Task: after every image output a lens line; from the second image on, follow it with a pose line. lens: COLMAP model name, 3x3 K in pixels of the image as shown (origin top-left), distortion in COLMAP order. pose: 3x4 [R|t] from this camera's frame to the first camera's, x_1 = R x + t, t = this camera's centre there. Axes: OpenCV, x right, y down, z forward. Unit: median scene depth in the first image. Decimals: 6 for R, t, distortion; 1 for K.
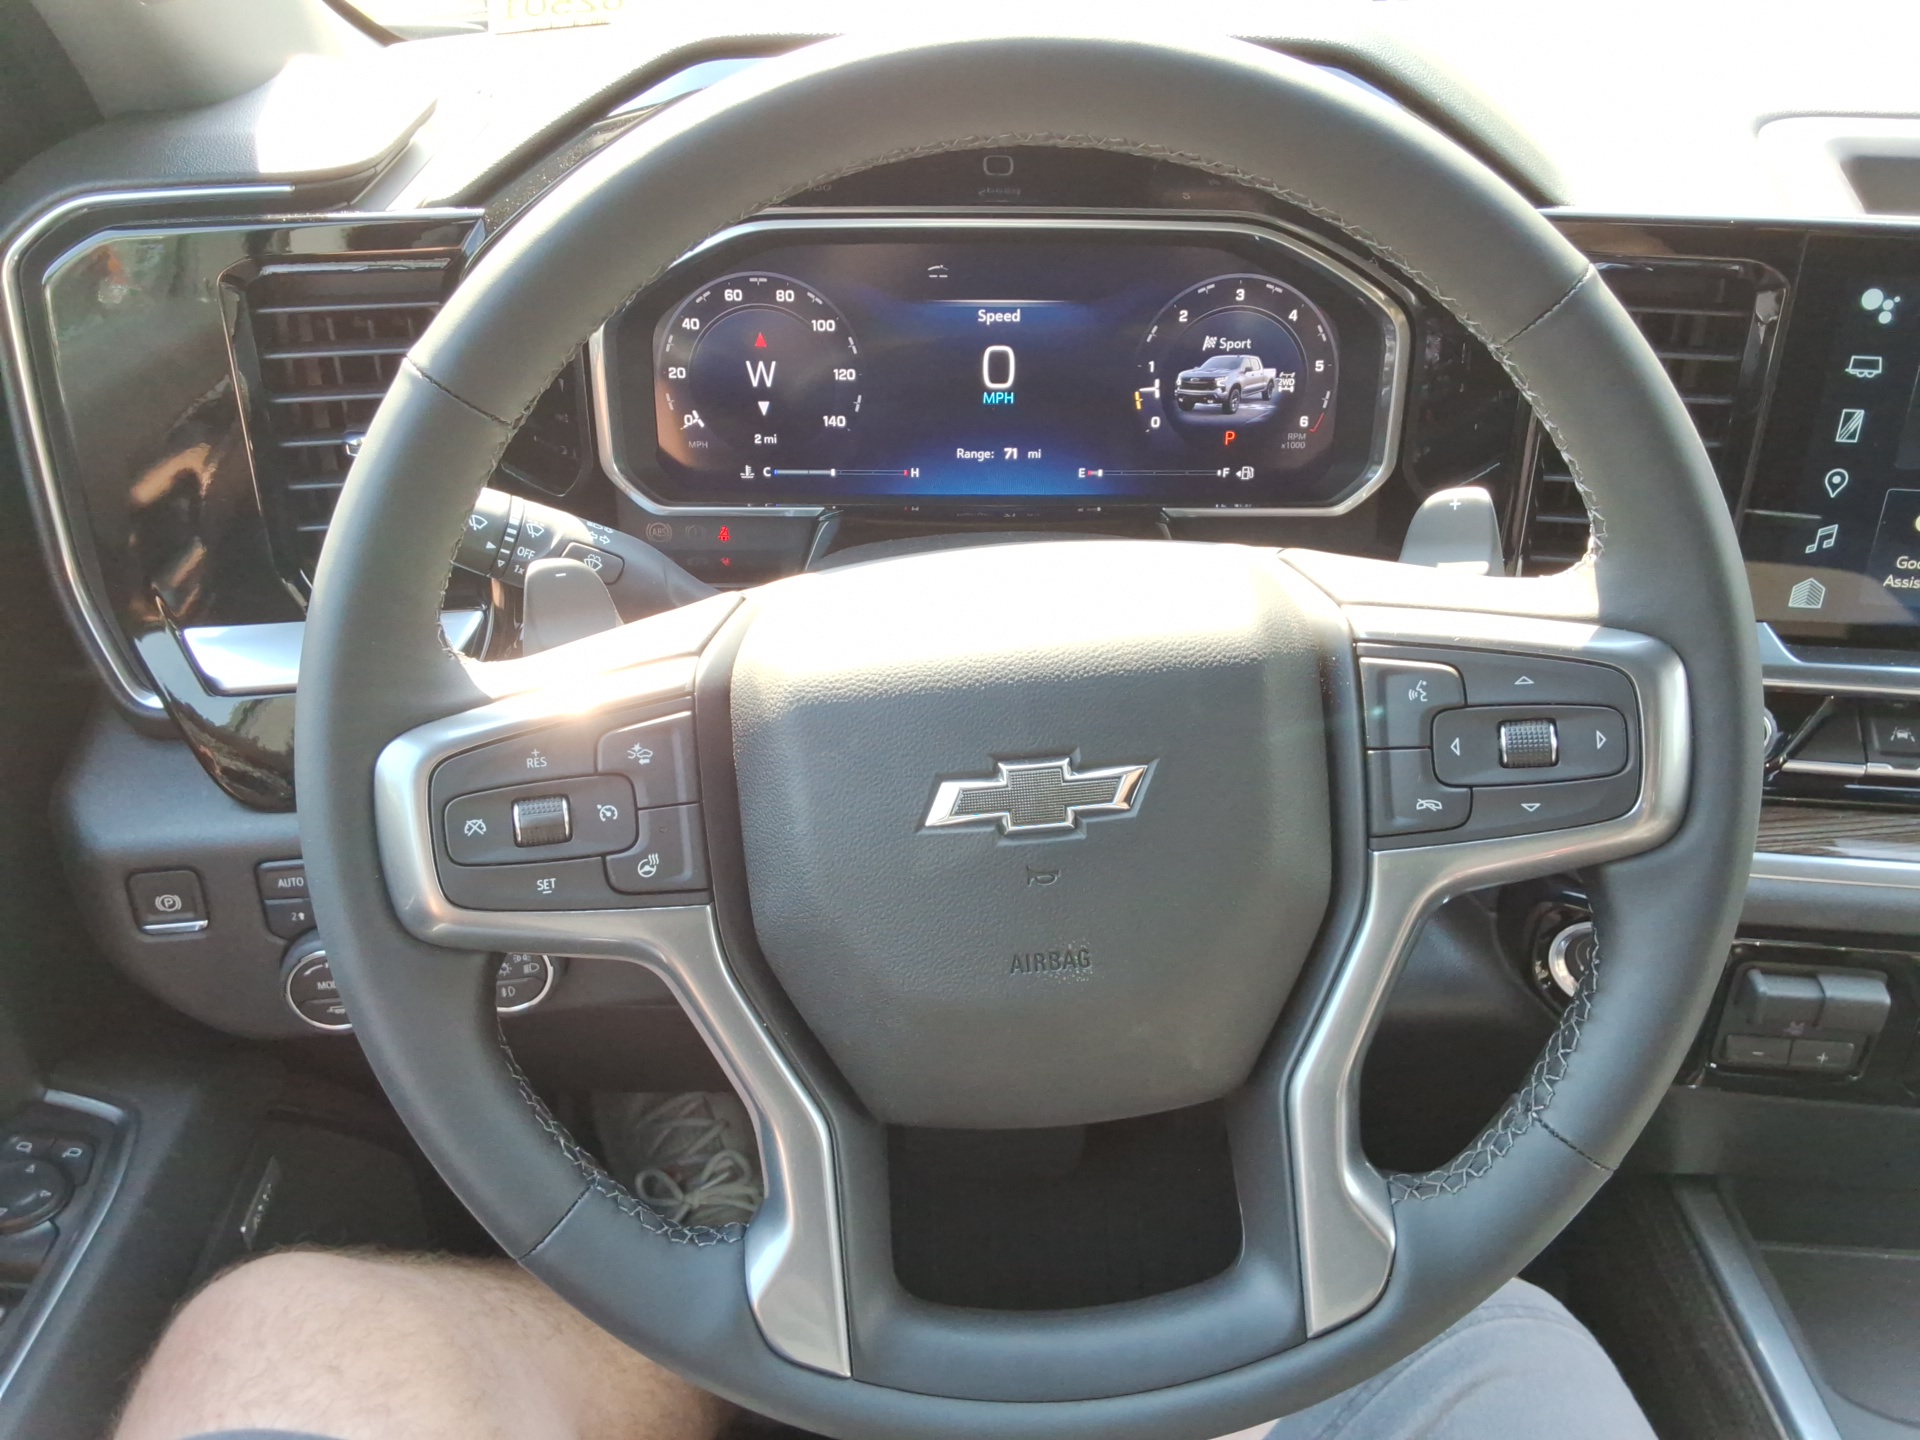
lens RADIAL K [[1544.3, 0, 977.8], [0, 1544.3, 723.9], [0, 0, 1]] dist [0.099961, -0.149992]
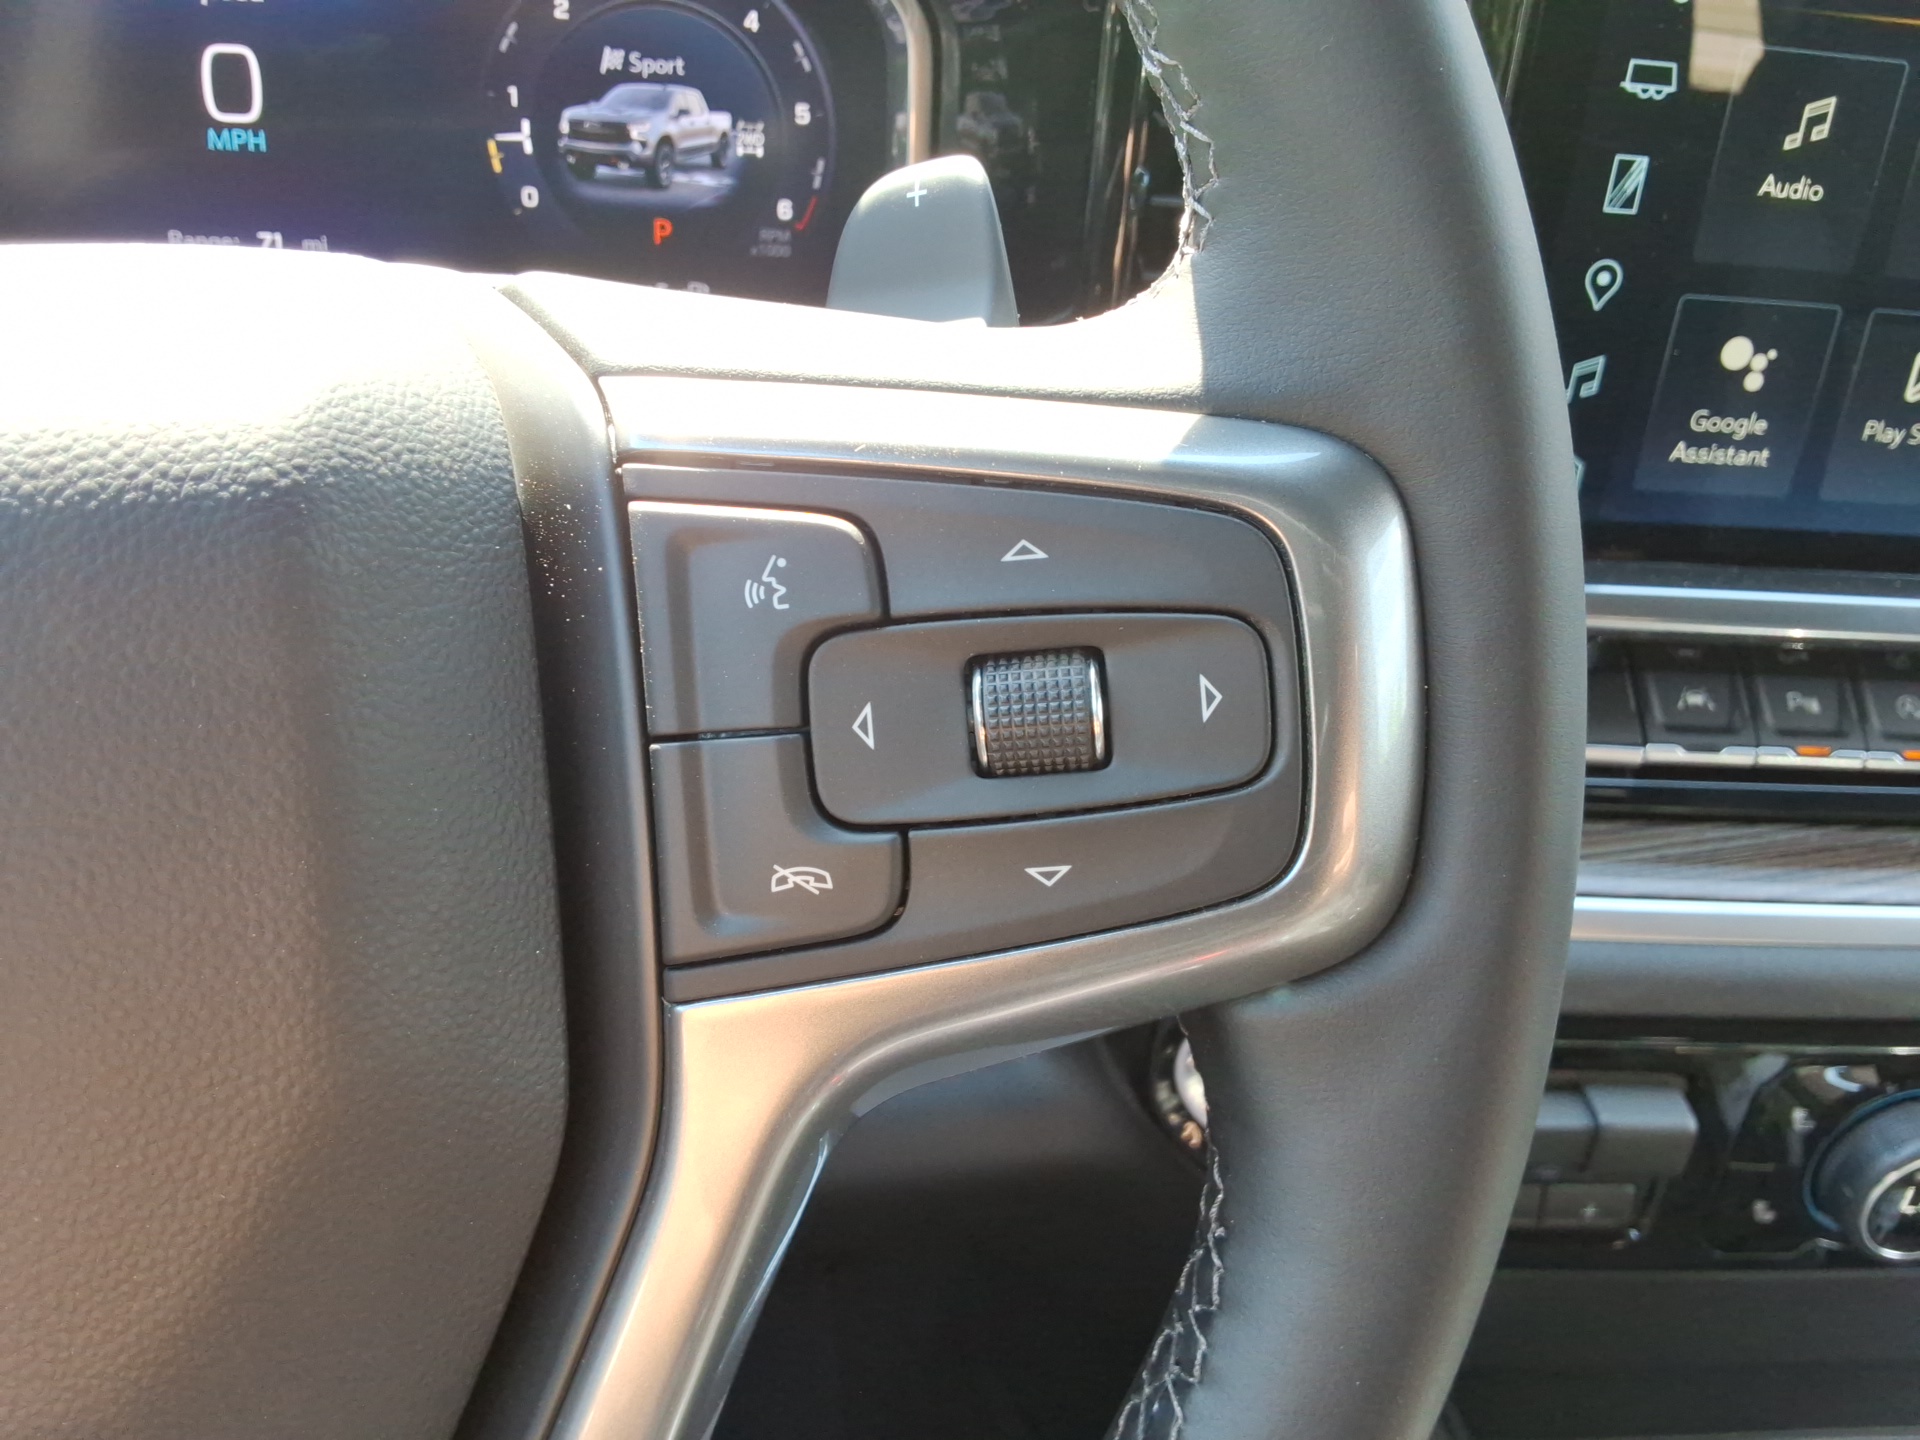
lens RADIAL K [[1544.3, 0, 968.6], [0, 1544.3, 752.4], [0, 0, 1]] dist [0.099961, -0.149992]
pose [[0.982822, -0.027145, 0.182551, 0.190868], [0.024493, 0.999559, 0.016763, 0.011130], [-0.182926, -0.012004, 0.983053, 0.448562]]
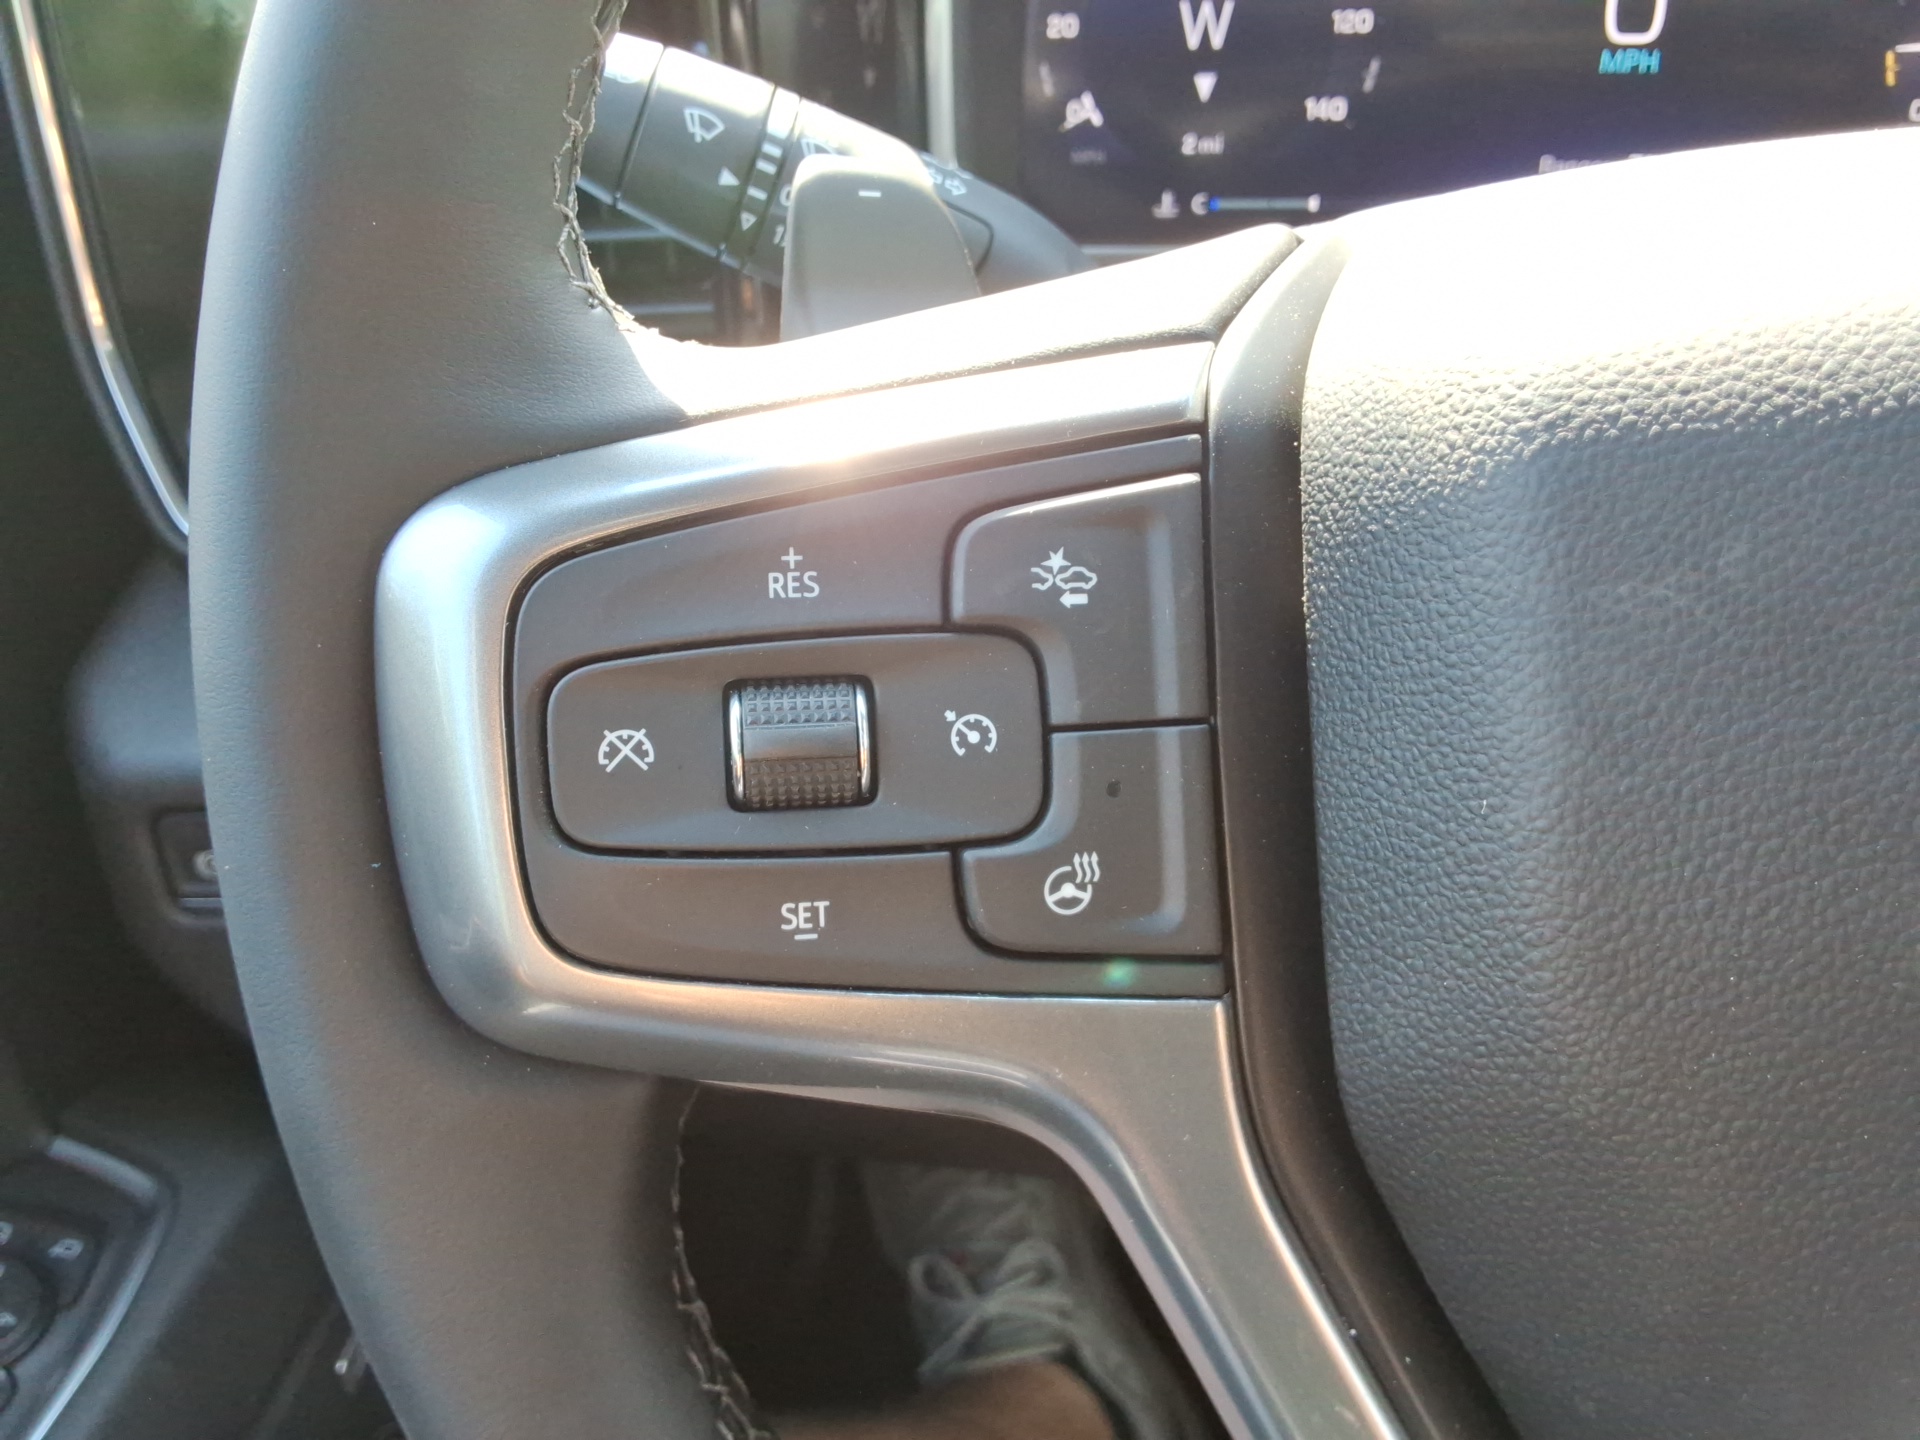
lens RADIAL K [[1544.3, 0, 980.7], [0, 1544.3, 767.8], [0, 0, 1]] dist [0.099961, -0.149992]
pose [[0.984468, 0.057855, -0.165755, -0.125585], [-0.051062, 0.997683, 0.044960, 0.034937], [0.167973, -0.035798, 0.985141, 0.458389]]
